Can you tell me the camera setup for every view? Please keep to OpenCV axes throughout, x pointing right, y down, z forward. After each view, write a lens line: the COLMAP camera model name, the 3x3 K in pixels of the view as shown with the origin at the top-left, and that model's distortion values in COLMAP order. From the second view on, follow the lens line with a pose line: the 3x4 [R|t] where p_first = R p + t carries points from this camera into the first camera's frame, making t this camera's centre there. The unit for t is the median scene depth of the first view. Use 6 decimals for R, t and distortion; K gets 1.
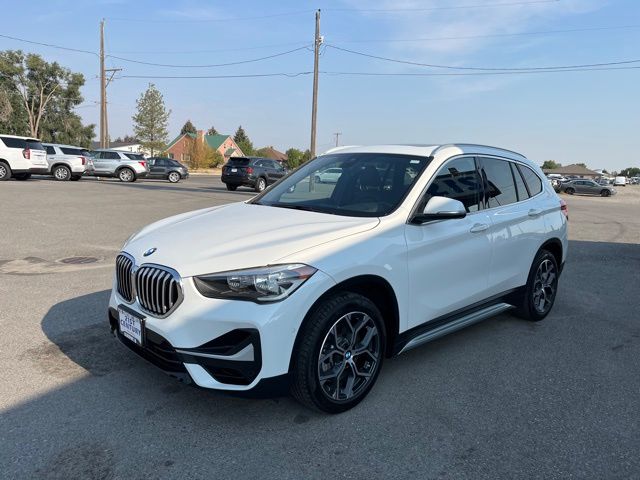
lens RADIAL K [[481.1, 0, 317.4], [0, 481.1, 238.9], [0, 0, 1]] dist [0.062321, -0.084009]
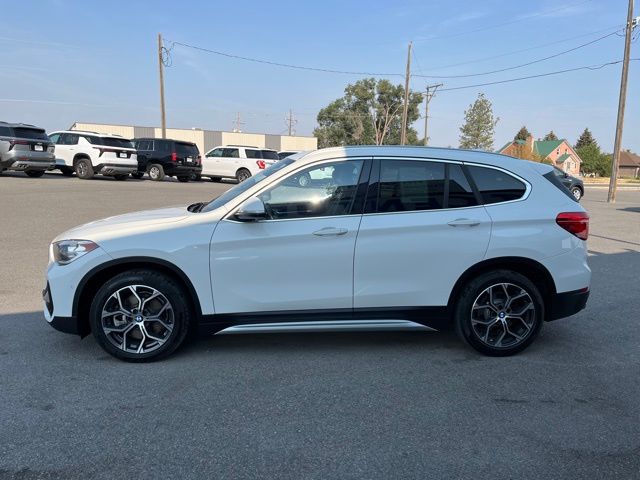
lens RADIAL K [[481.1, 0, 318.1], [0, 481.1, 237.2], [0, 0, 1]] dist [0.062321, -0.084009]
pose [[0.783197, 0.069955, -0.617826, 0.120134], [-0.083142, 0.996510, 0.007436, -0.002195], [0.616190, 0.045543, 0.786279, 0.027860]]
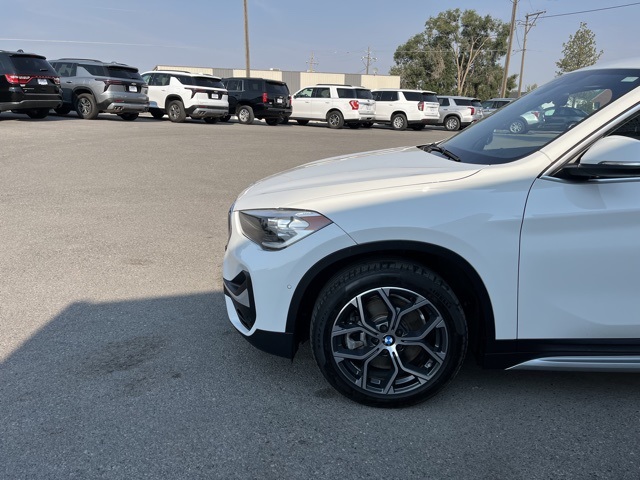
lens RADIAL K [[481.1, 0, 314.6], [0, 481.1, 236.3], [0, 0, 1]] dist [0.062321, -0.084009]
pose [[0.686059, 0.156895, -0.710428, 0.050360], [-0.091959, 0.987339, 0.129245, -0.001231], [0.721711, -0.023340, 0.691801, 0.038474]]
